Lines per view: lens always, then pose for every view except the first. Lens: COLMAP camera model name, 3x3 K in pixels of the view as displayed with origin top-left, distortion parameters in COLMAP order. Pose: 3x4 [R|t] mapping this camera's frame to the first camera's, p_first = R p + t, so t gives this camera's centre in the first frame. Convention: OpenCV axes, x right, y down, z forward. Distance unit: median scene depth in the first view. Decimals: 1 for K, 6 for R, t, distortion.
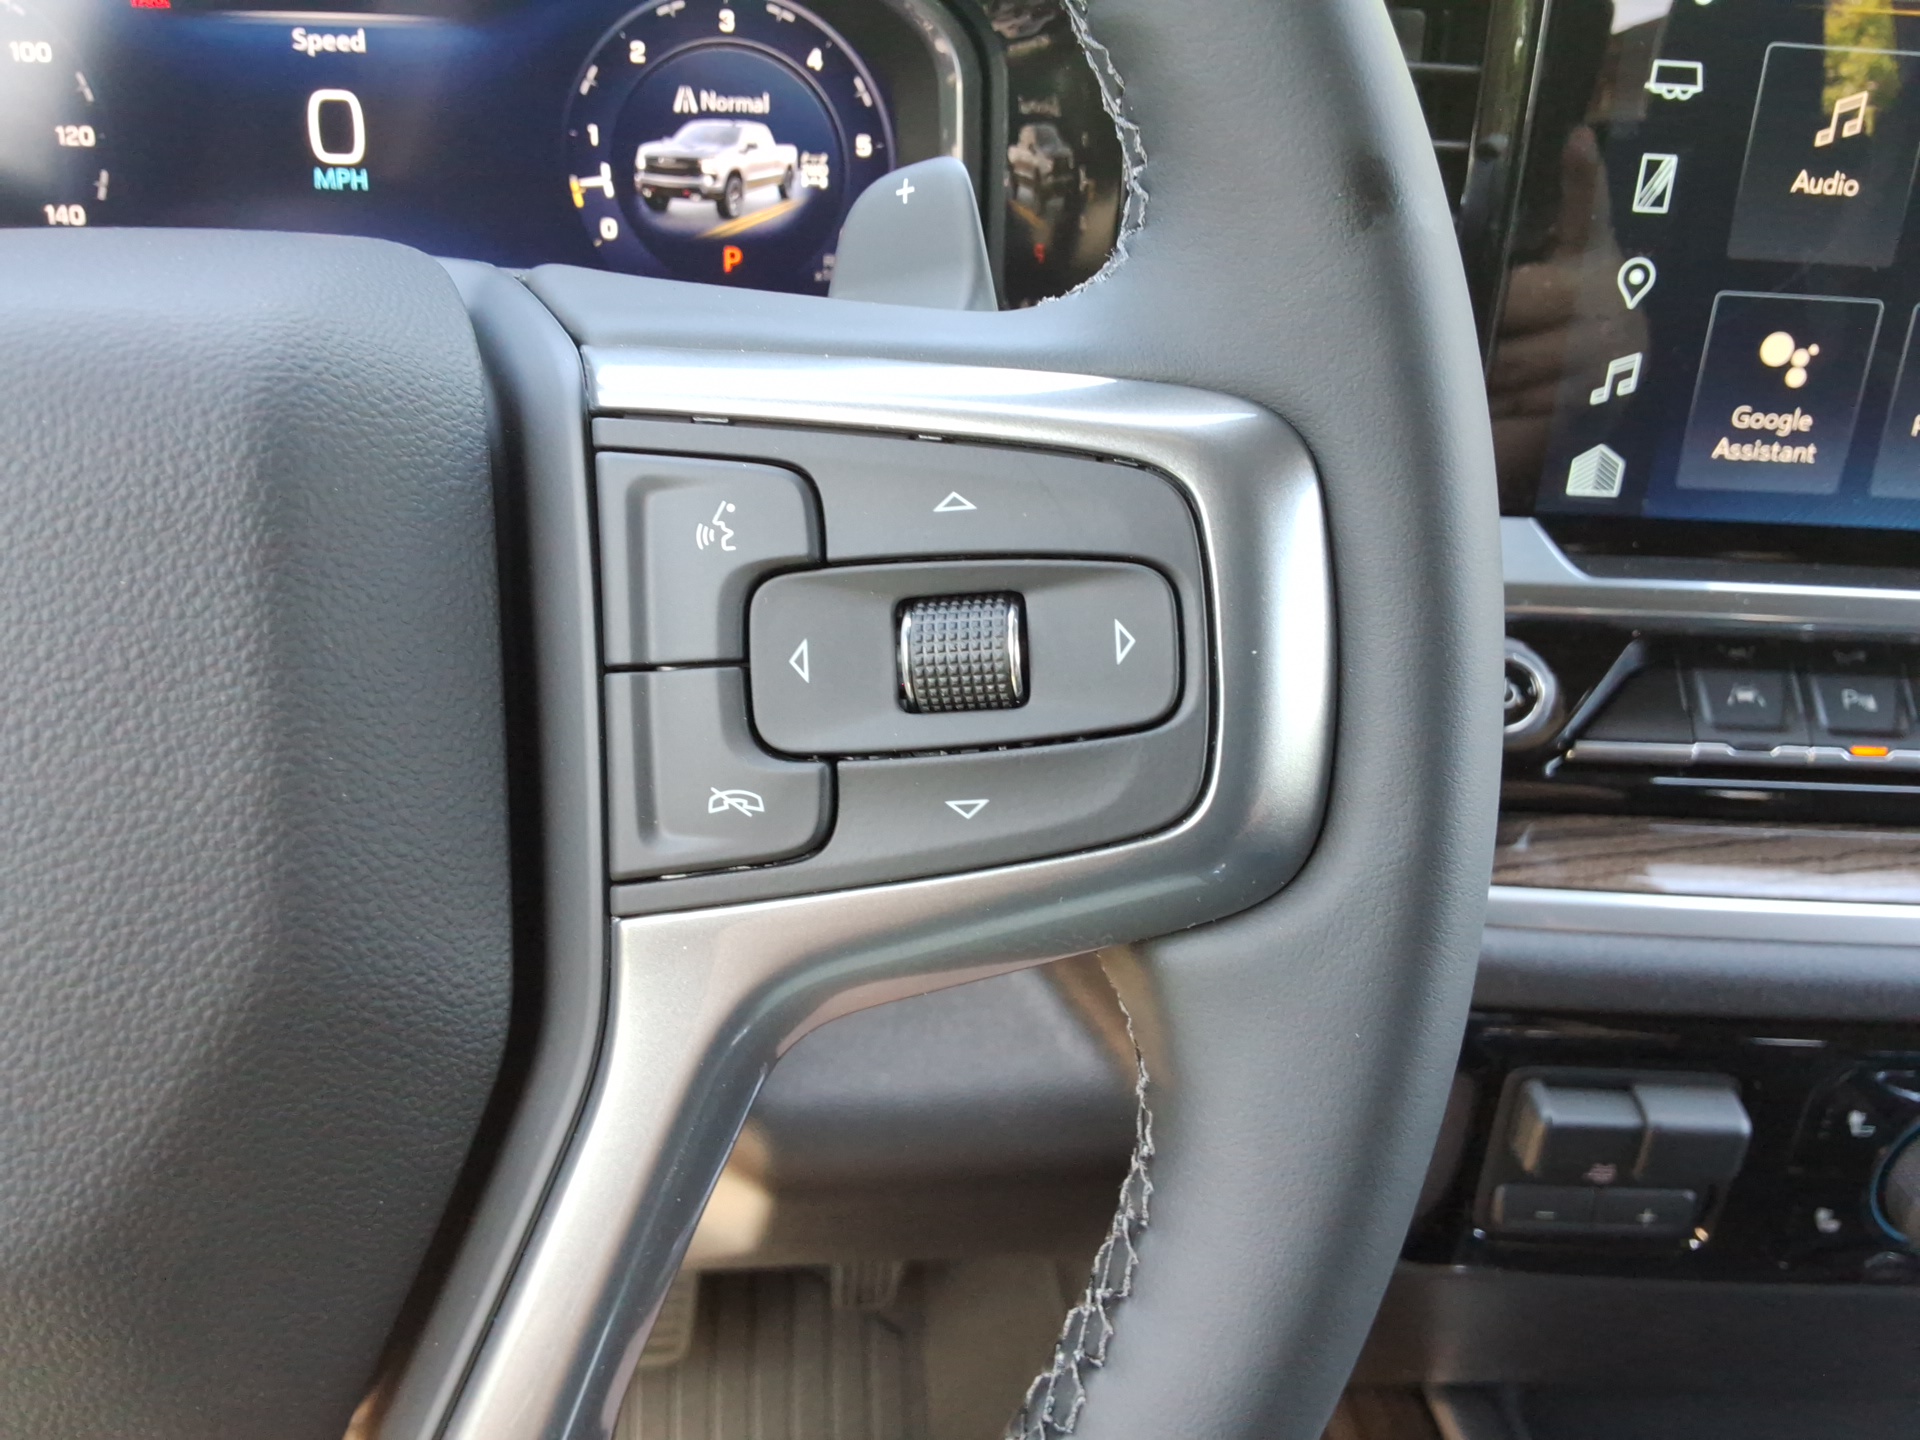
lens RADIAL K [[1598.9, 0, 960.0], [0, 1598.9, 720.0], [0, 0, 1]] dist [0.086434, -0.188148]
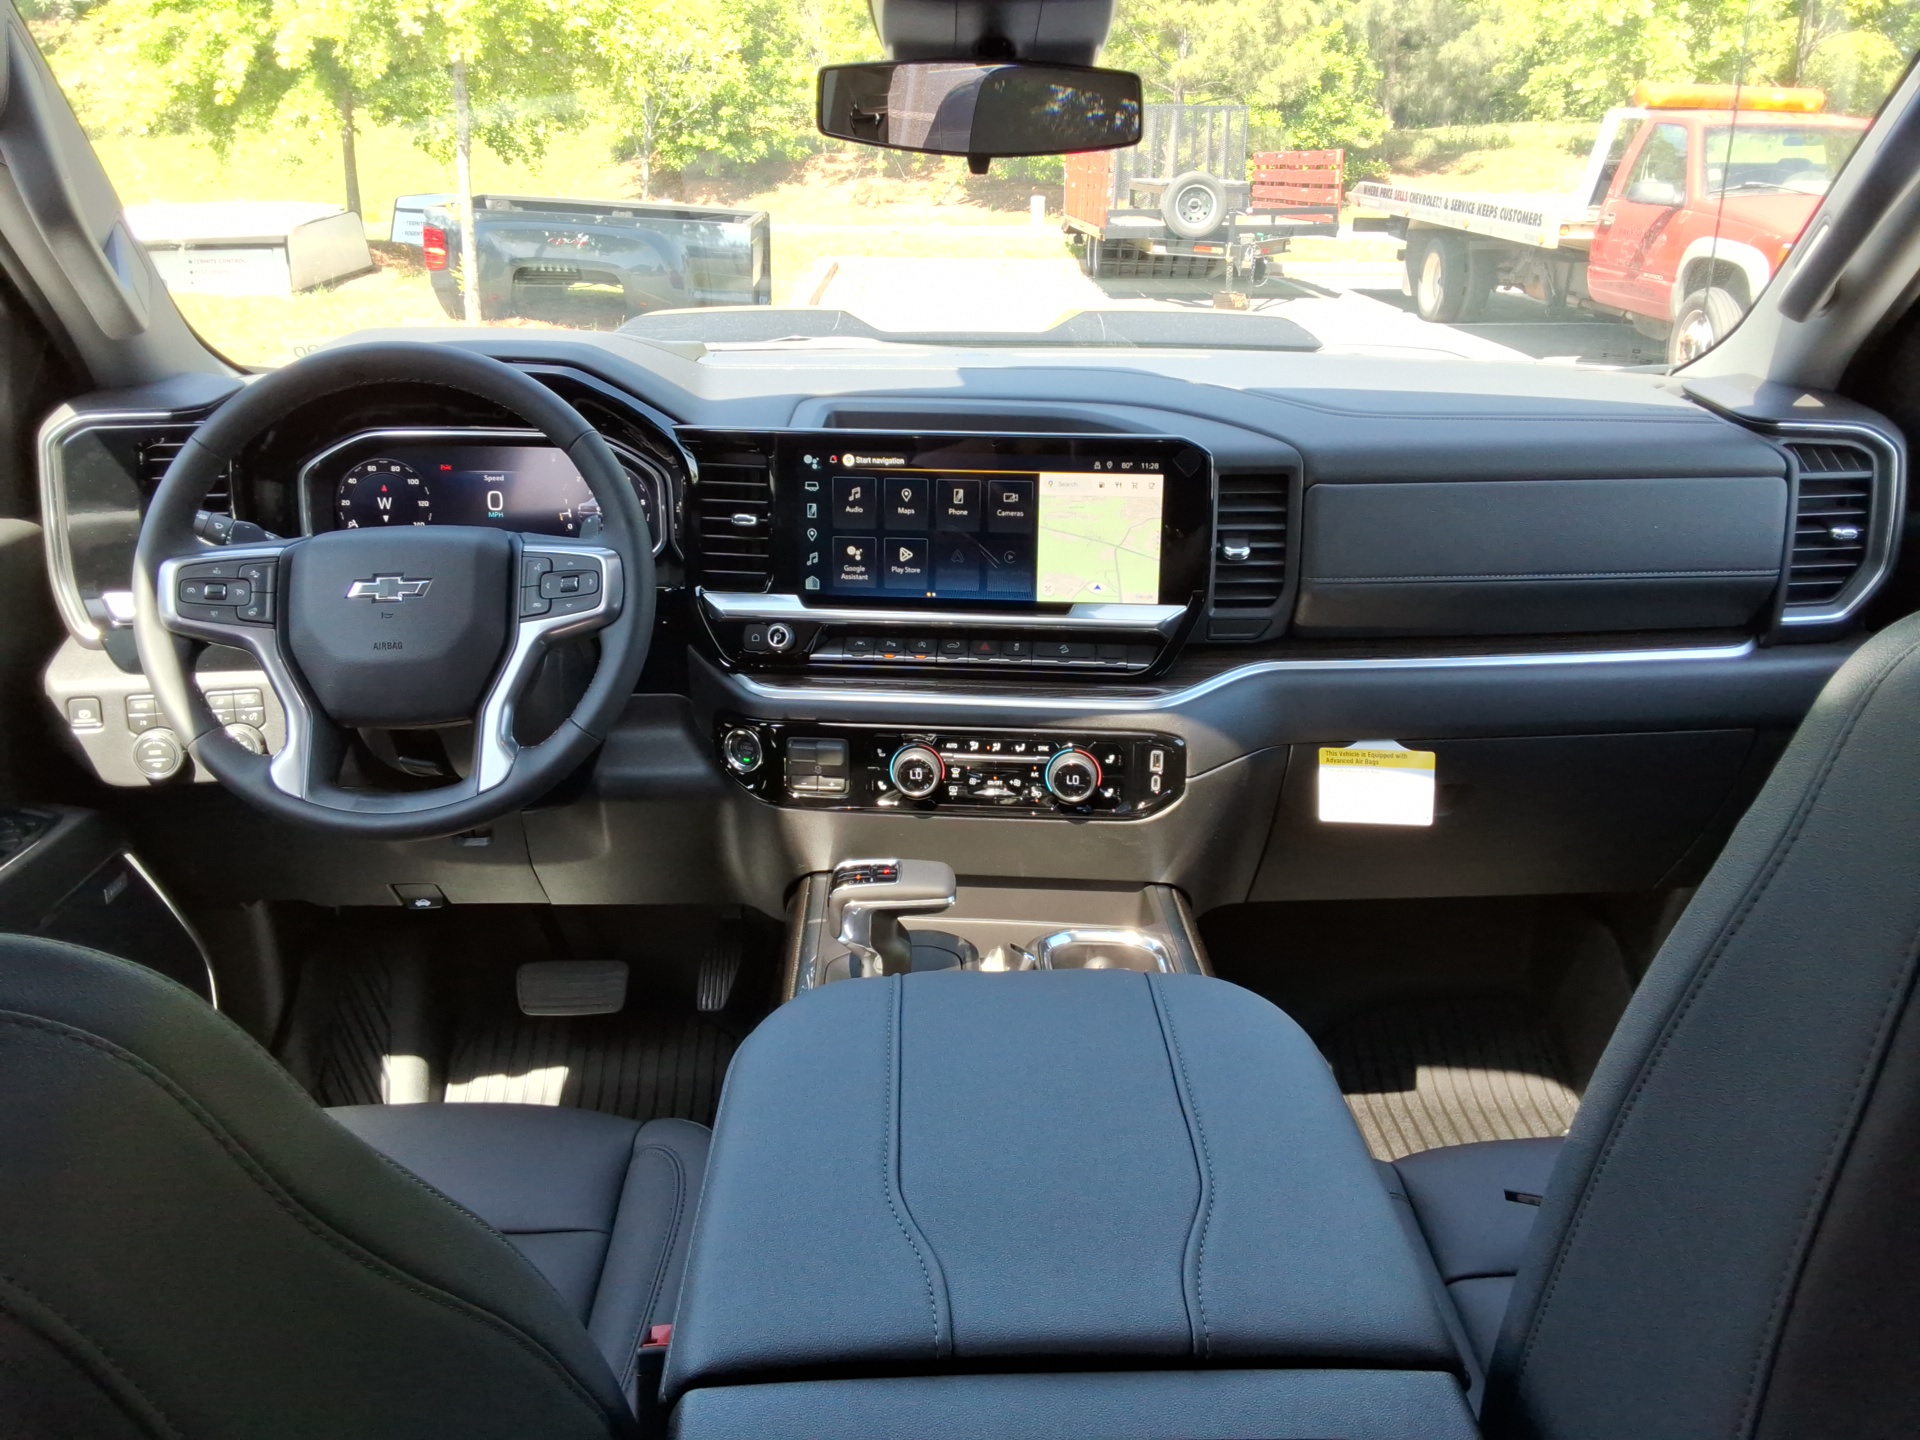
lens RADIAL K [[1544.5, 0, 970.0], [0, 1544.5, 682.0], [0, 0, 1]] dist [0.092942, -0.168719]
pose [[0.996795, -0.012213, -0.079063, 1.008537], [-0.003486, 0.980710, -0.195439, 0.756741], [0.079924, 0.195088, 0.977524, -2.396773]]
